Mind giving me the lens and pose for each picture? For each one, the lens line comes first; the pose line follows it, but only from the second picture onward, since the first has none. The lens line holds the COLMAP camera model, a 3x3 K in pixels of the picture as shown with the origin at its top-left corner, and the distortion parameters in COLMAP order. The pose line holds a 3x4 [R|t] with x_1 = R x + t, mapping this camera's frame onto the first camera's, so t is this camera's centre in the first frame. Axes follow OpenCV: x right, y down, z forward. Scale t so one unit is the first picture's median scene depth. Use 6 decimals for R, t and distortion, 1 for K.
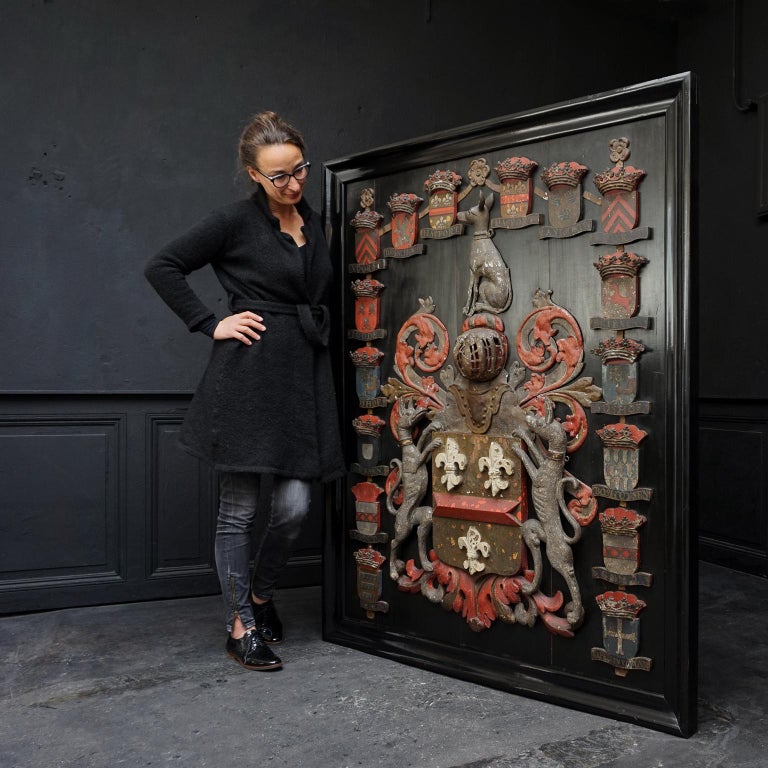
lens RADIAL K [[1023.3, 0, 359.6], [0, 1023.3, 385.2], [0, 0, 1]] dist [-0.056520, 0.036705]
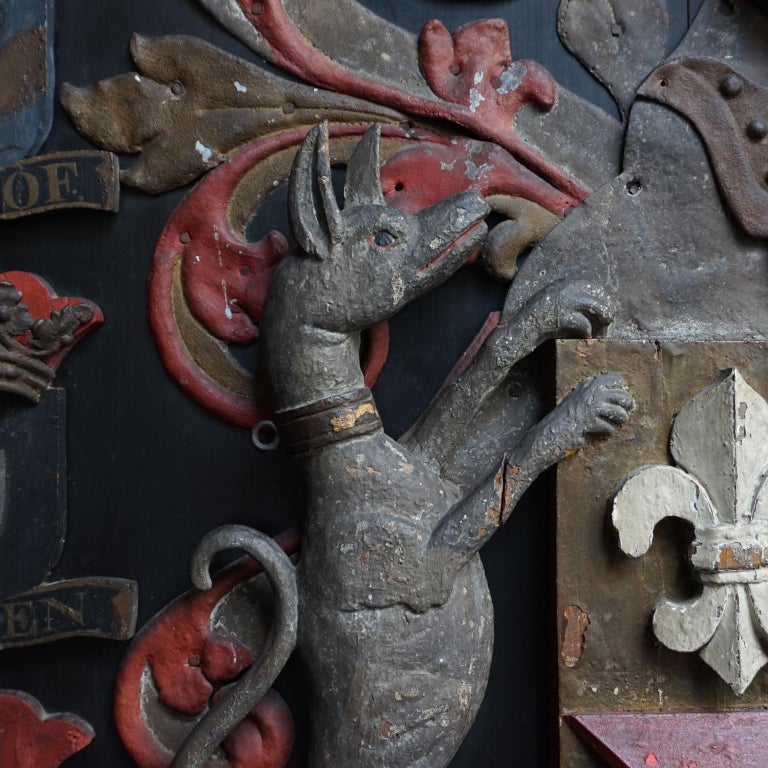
lens RADIAL K [[1023.3, 0, 359.6], [0, 1023.3, 385.2], [0, 0, 1]] dist [-0.056520, 0.036705]
pose [[0.693285, -0.012338, 0.720558, -0.069553], [0.015491, 0.999878, 0.002217, 0.052770], [-0.720497, 0.009625, 0.693391, 0.925279]]
